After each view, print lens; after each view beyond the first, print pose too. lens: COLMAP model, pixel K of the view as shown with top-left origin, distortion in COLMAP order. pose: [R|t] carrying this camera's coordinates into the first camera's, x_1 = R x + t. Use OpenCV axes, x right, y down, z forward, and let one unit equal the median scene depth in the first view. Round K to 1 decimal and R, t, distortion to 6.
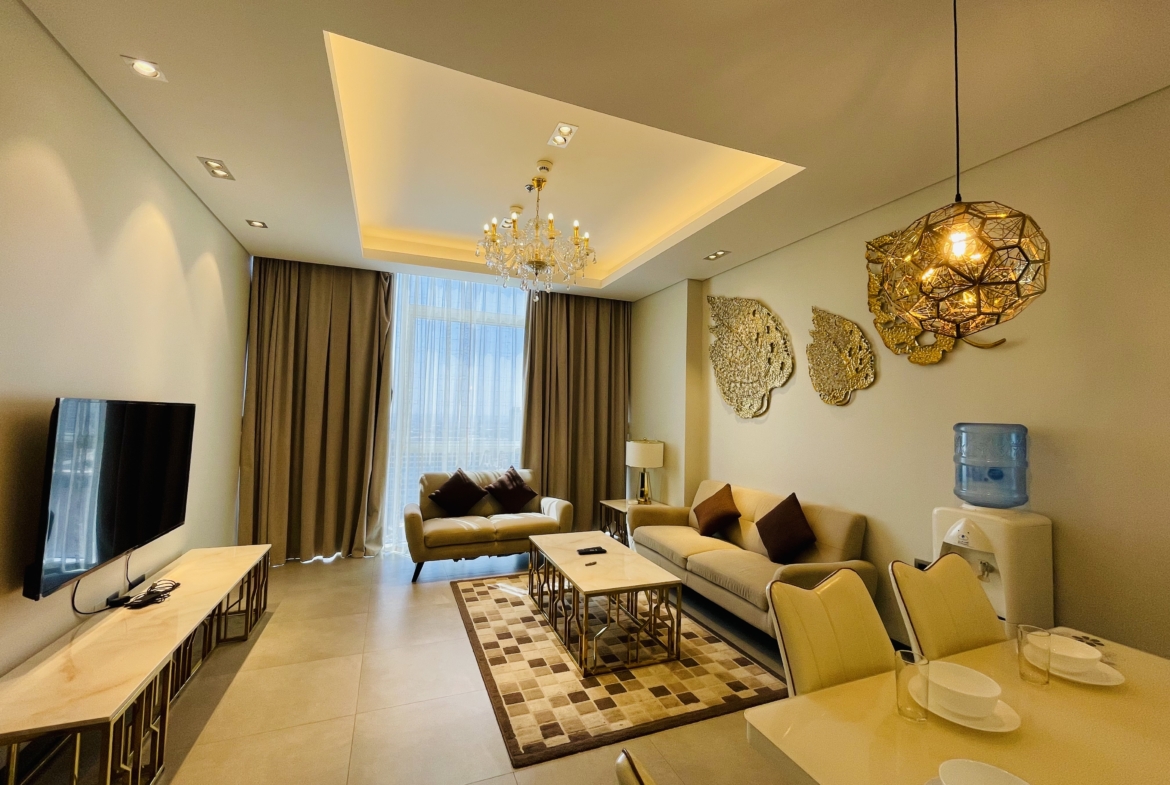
lens RADIAL K [[474.5, 0, 582.2], [0, 474.5, 394.6], [0, 0, 1]] dist [-0.001763, -0.000029]
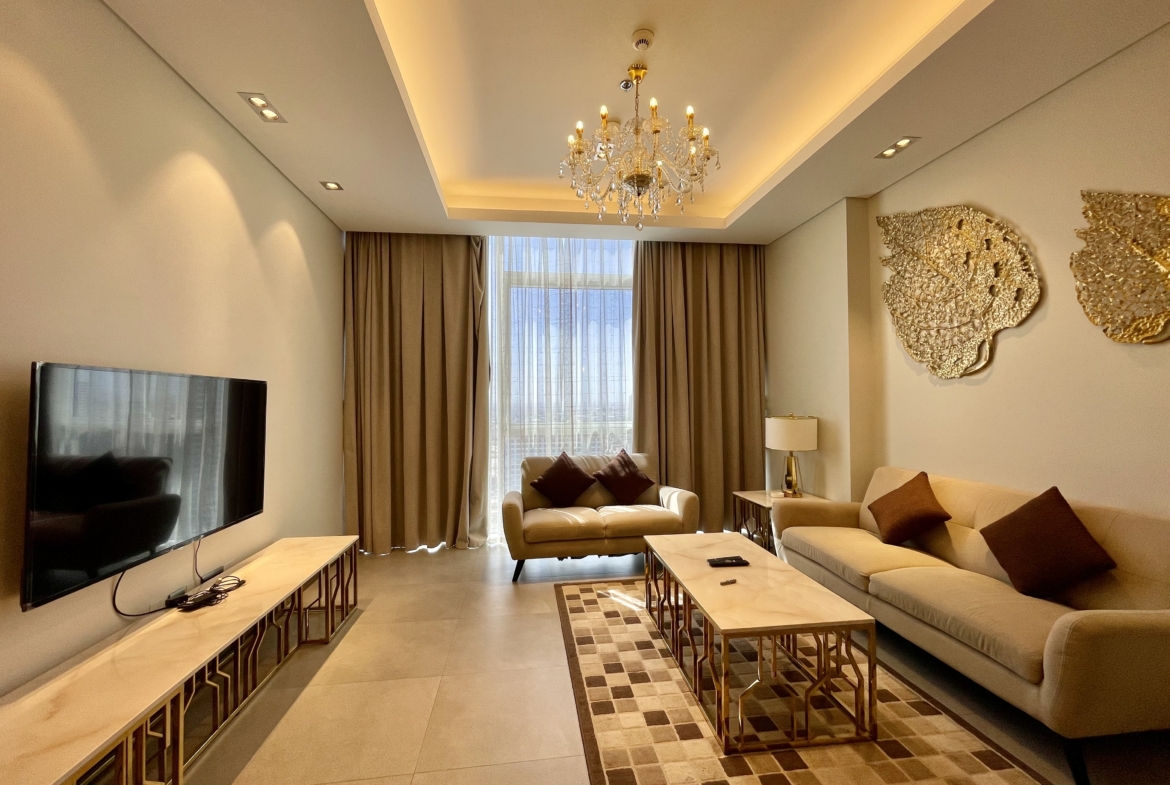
lens RADIAL K [[474.5, 0, 582.2], [0, 474.5, 394.6], [0, 0, 1]] dist [-0.001763, -0.000029]
pose [[0.967969, -0.034503, -0.248687, -0.005664], [0.041639, 0.998856, 0.023493, 0.037354], [0.247592, -0.033096, 0.968299, 0.205253]]
